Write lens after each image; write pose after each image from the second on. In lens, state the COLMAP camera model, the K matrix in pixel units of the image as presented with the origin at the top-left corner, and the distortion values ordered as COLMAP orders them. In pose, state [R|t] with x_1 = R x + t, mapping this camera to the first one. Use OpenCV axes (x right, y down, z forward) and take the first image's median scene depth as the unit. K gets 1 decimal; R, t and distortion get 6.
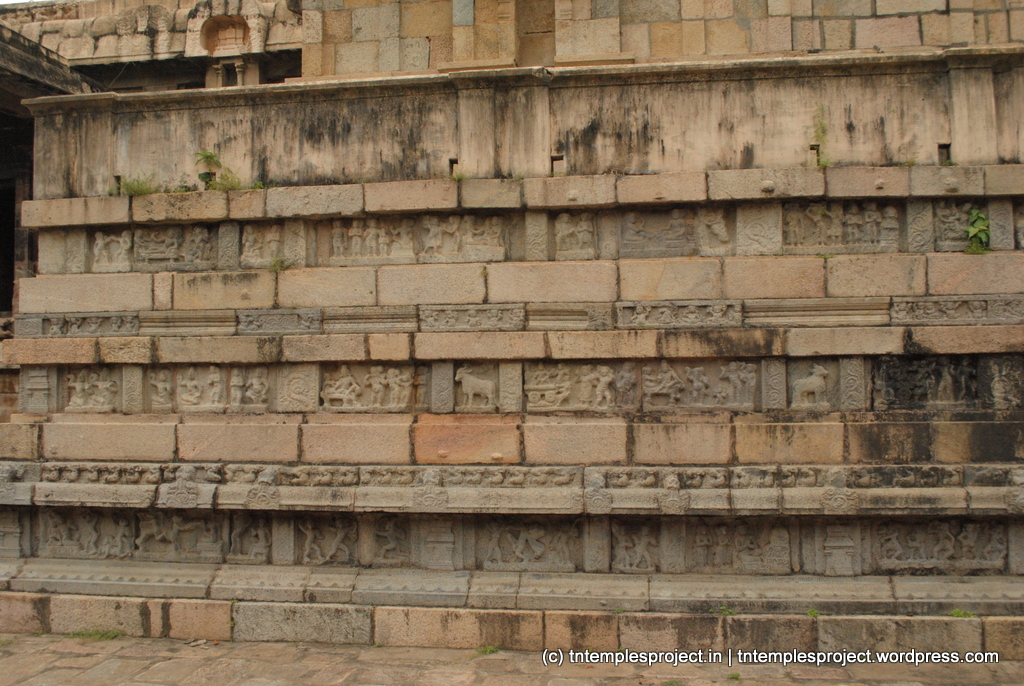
lens RADIAL K [[999.1, 0, 512.0], [0, 999.1, 343.0], [0, 0, 1]] dist [-0.067994, 0.004463]
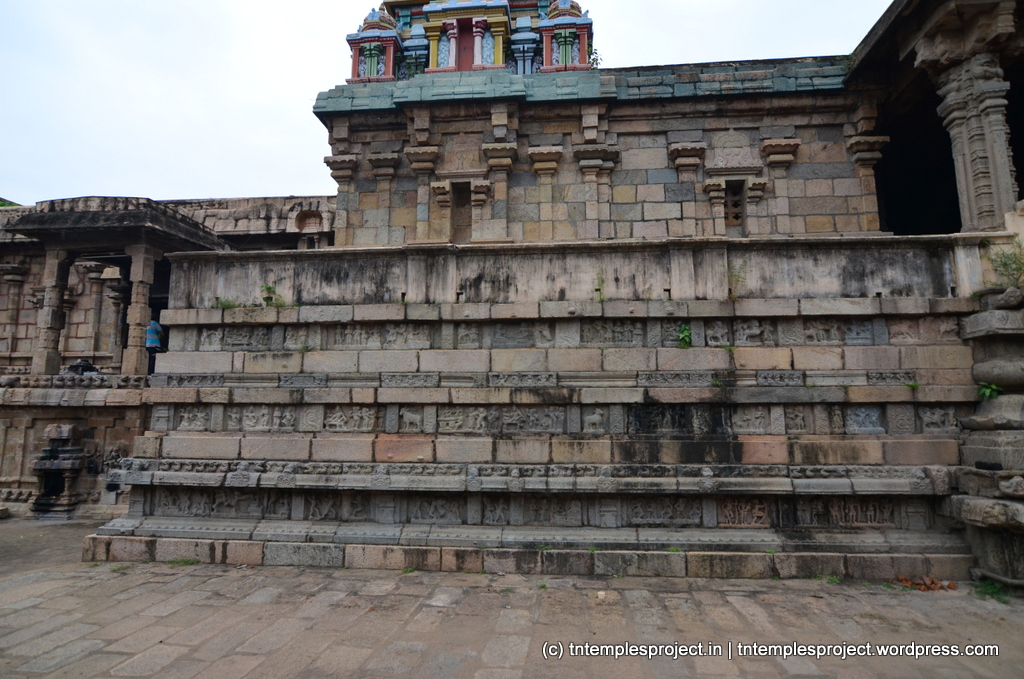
lens RADIAL K [[553.5, 0, 512.0], [0, 553.5, 339.5], [0, 0, 1]] dist [-0.030214, 0.001969]
pose [[0.998565, 0.016741, 0.050868, 0.093495], [-0.011686, 0.995108, -0.098097, -0.002155], [-0.052261, 0.097362, 0.993876, -0.010890]]
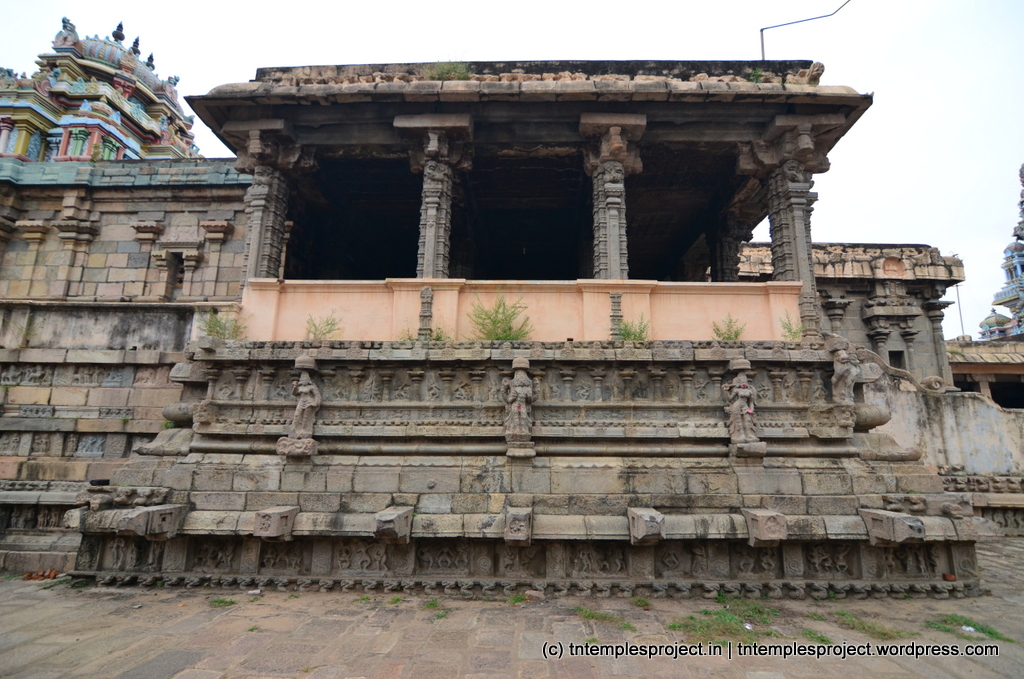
lens RADIAL K [[504.0, 0, 512.0], [0, 504.0, 339.5], [0, 0, 1]] dist [-0.010727, 0.000825]
pose [[0.993261, 0.046711, 0.106069, 1.596602], [-0.028575, 0.985632, -0.166470, -0.038958], [-0.112321, 0.162317, 0.980325, -0.326417]]
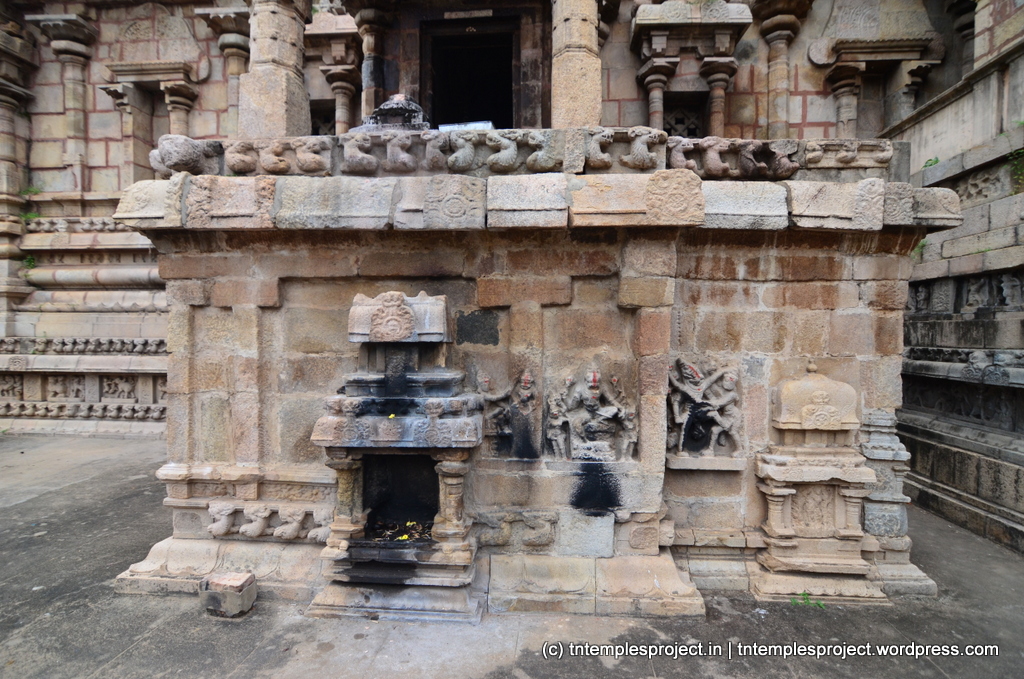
lens RADIAL K [[504.0, 0, 512.0], [0, 504.0, 339.5], [0, 0, 1]] dist [-0.010727, 0.000825]
pose [[0.997555, 0.013589, 0.068558, -0.657708], [-0.018009, 0.997770, 0.064276, 0.072427], [-0.067531, -0.065354, 0.995574, 0.781828]]
